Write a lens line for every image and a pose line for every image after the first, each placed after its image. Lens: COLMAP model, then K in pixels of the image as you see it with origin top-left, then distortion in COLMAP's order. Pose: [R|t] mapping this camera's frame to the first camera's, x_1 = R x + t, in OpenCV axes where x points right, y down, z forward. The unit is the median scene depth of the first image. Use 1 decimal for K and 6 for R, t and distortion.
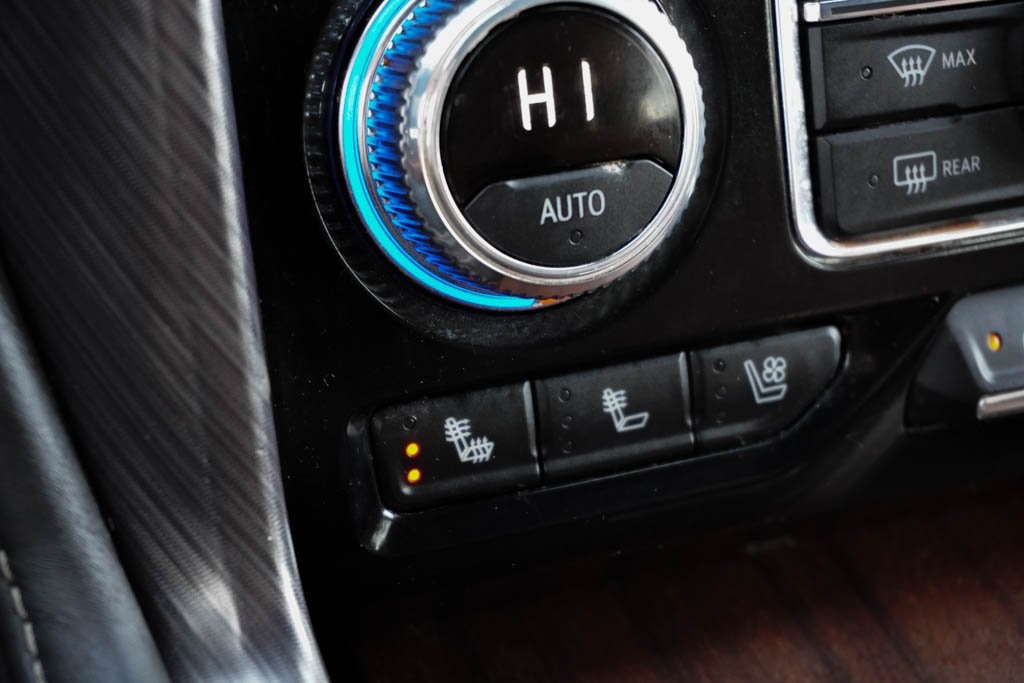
lens RADIAL K [[2258.3, 0, 510.5], [0, 2258.3, 338.9], [0, 0, 1]] dist [0.059926, 0.000000]
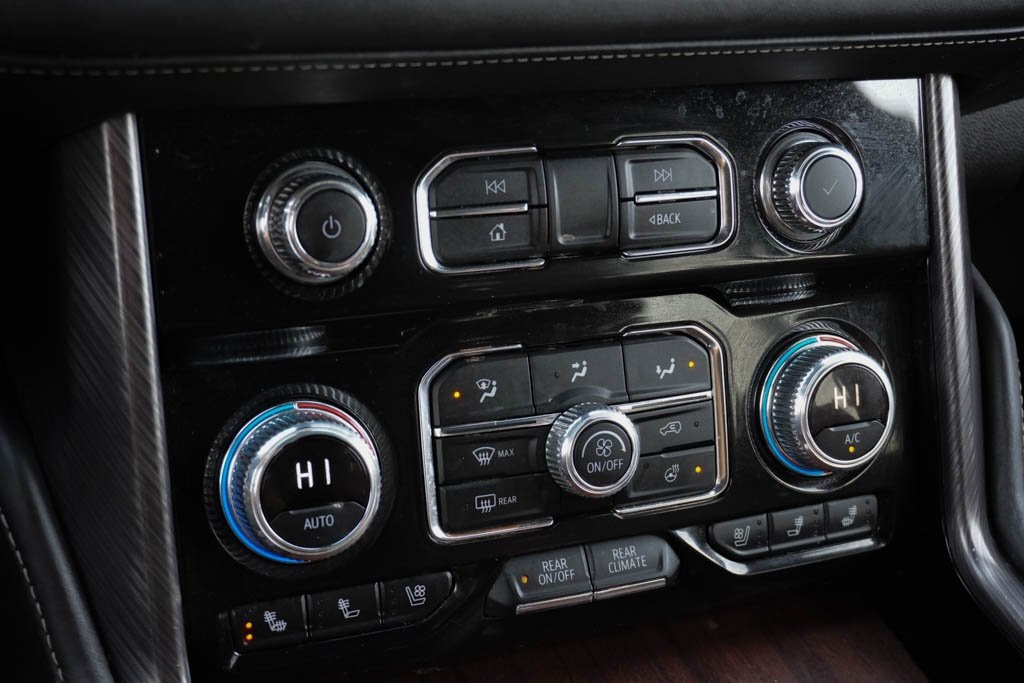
lens RADIAL K [[1587.7, 0, 514.6], [0, 1587.7, 348.8], [0, 0, 1]] dist [0.008455, 0.000000]
pose [[0.998574, 0.031984, 0.042746, 0.142014], [-0.027697, 0.994863, -0.097367, -0.076728], [-0.045640, 0.096044, 0.994330, -0.595364]]
